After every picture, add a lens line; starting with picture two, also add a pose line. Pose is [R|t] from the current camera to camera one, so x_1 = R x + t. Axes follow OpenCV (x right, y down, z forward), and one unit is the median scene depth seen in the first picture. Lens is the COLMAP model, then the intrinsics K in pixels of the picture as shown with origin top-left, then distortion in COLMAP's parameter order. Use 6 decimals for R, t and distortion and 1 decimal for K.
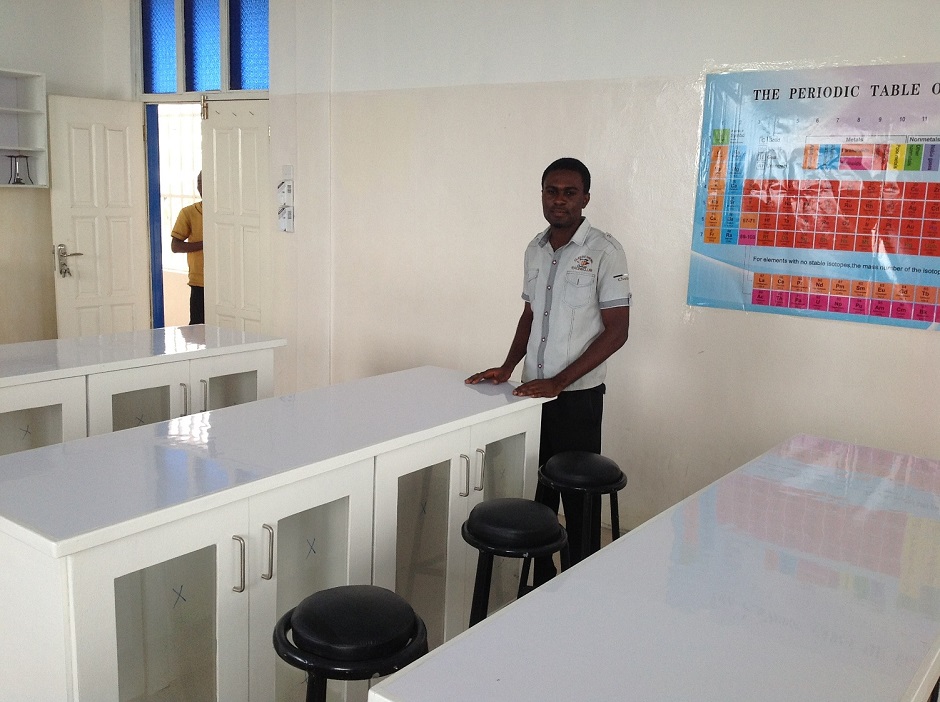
lens RADIAL K [[903.1, 0, 470.0], [0, 903.1, 351.0], [0, 0, 1]] dist [0.001648, -0.001753]
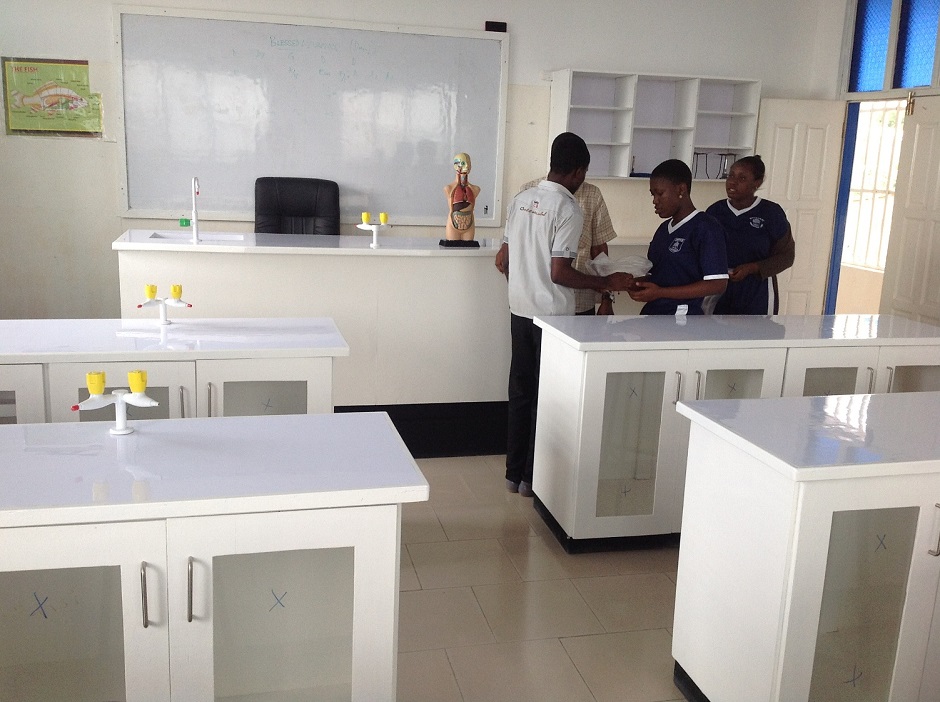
lens RADIAL K [[892.3, 0, 490.0], [0, 892.3, 347.2], [0, 0, 1]] dist [0.122347, -0.242479]
pose [[0.786233, 0.120494, -0.606068, -0.016587], [-0.119092, 0.991964, 0.042720, 0.012812], [0.606345, 0.038590, 0.794265, -0.076774]]
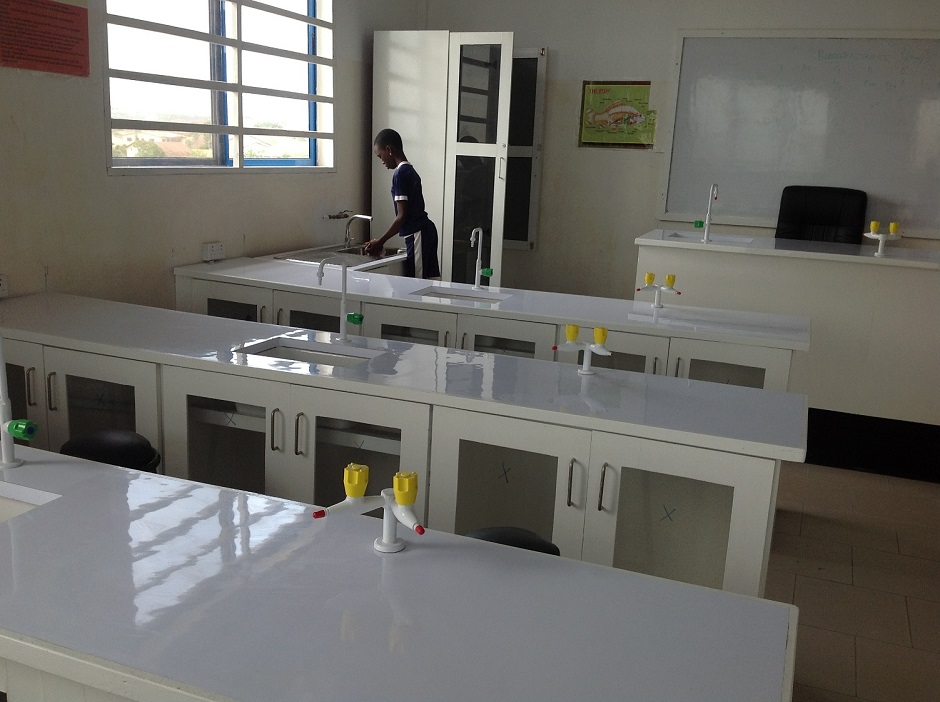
lens RADIAL K [[908.9, 0, 469.5], [0, 908.9, 364.1], [0, 0, 1]] dist [0.151516, -0.366565]
pose [[0.274132, 0.201087, -0.940434, 0.094415], [-0.204978, 0.967641, 0.147154, 0.016927], [0.939594, 0.152428, 0.306479, -0.084594]]
